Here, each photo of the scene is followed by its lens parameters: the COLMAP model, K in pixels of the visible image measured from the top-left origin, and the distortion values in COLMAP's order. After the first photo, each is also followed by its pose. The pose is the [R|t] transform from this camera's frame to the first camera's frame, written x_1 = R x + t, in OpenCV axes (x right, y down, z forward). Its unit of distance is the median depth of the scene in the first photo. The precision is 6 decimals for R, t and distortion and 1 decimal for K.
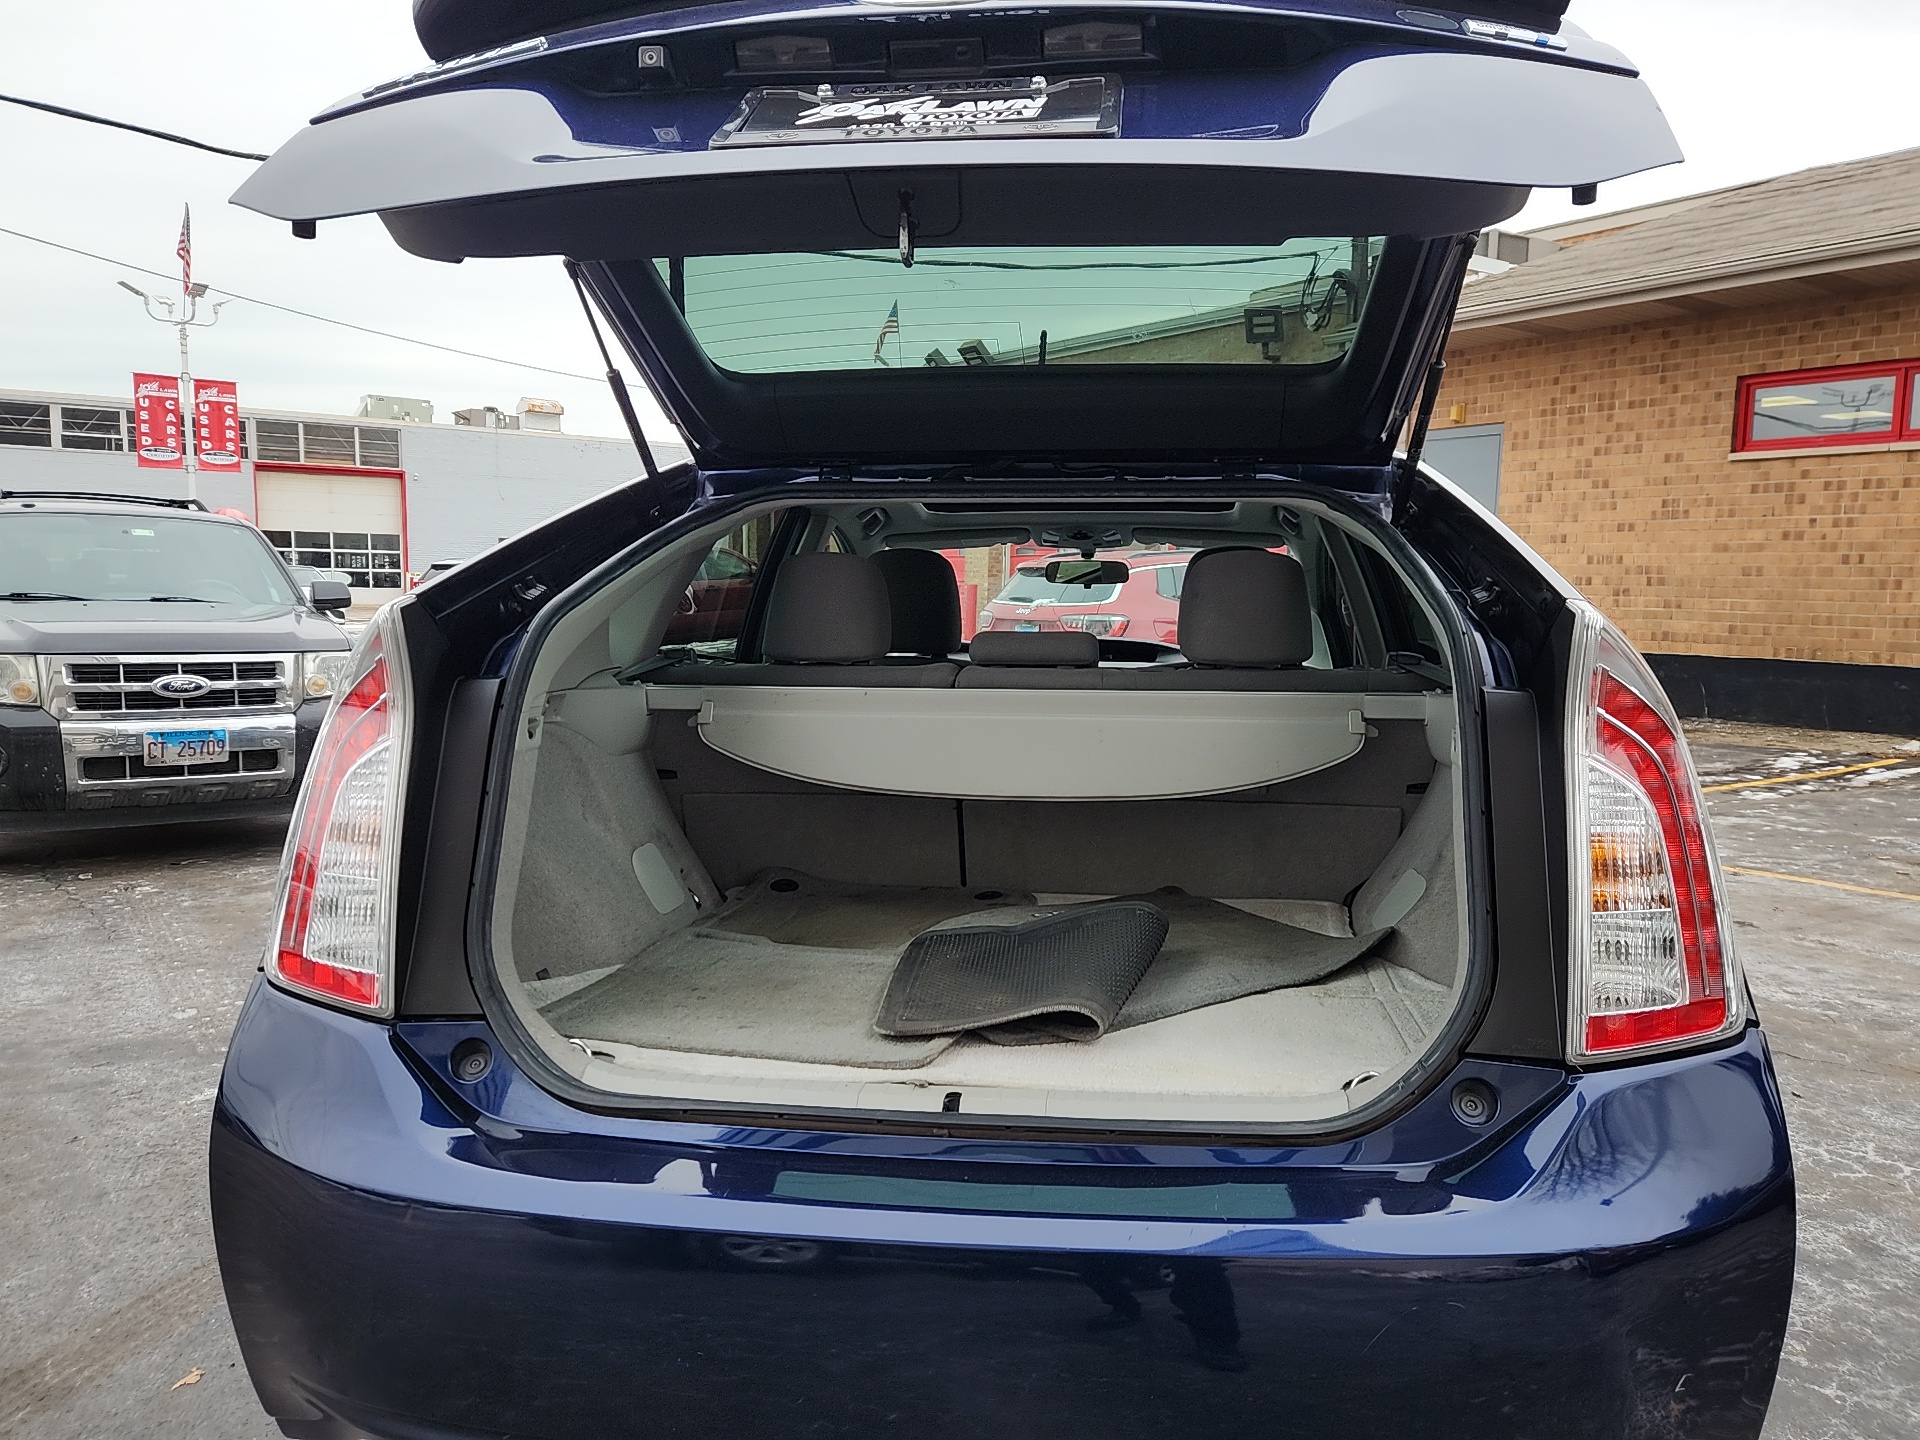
lens RADIAL K [[1419.9, 0, 988.7], [0, 1419.9, 721.6], [0, 0, 1]] dist [0.071503, -0.050460]
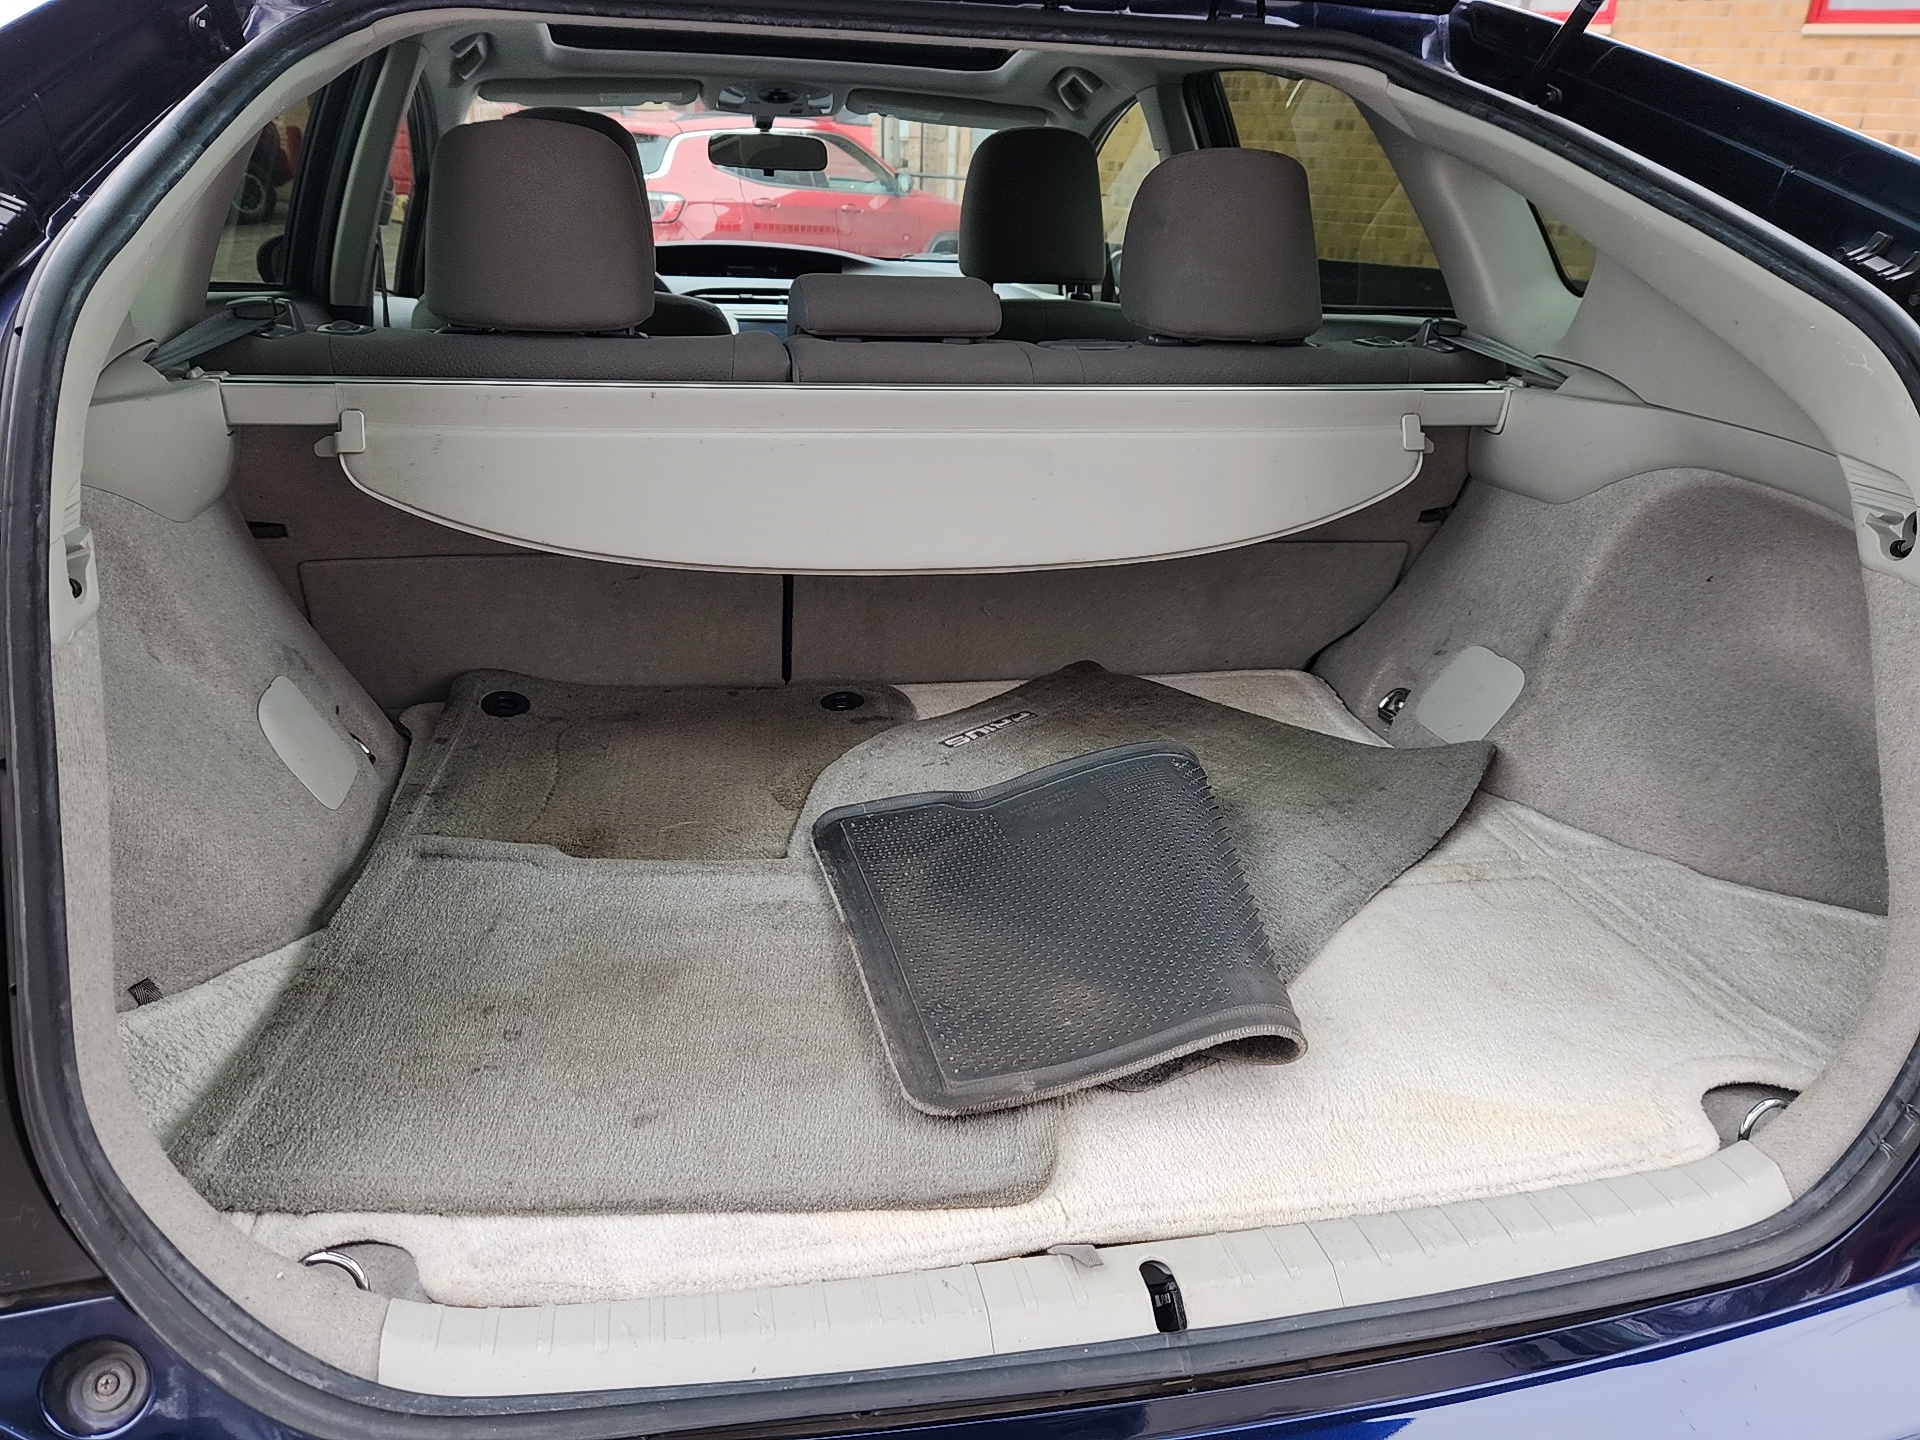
lens RADIAL K [[1430.1, 0, 973.7], [0, 1430.1, 741.7], [0, 0, 1]] dist [0.065163, -0.047682]
pose [[0.946904, -0.090809, 0.308426, -0.154815], [-0.001796, 0.957776, 0.287511, -0.052770], [-0.321511, -0.272799, 0.906759, 0.386256]]
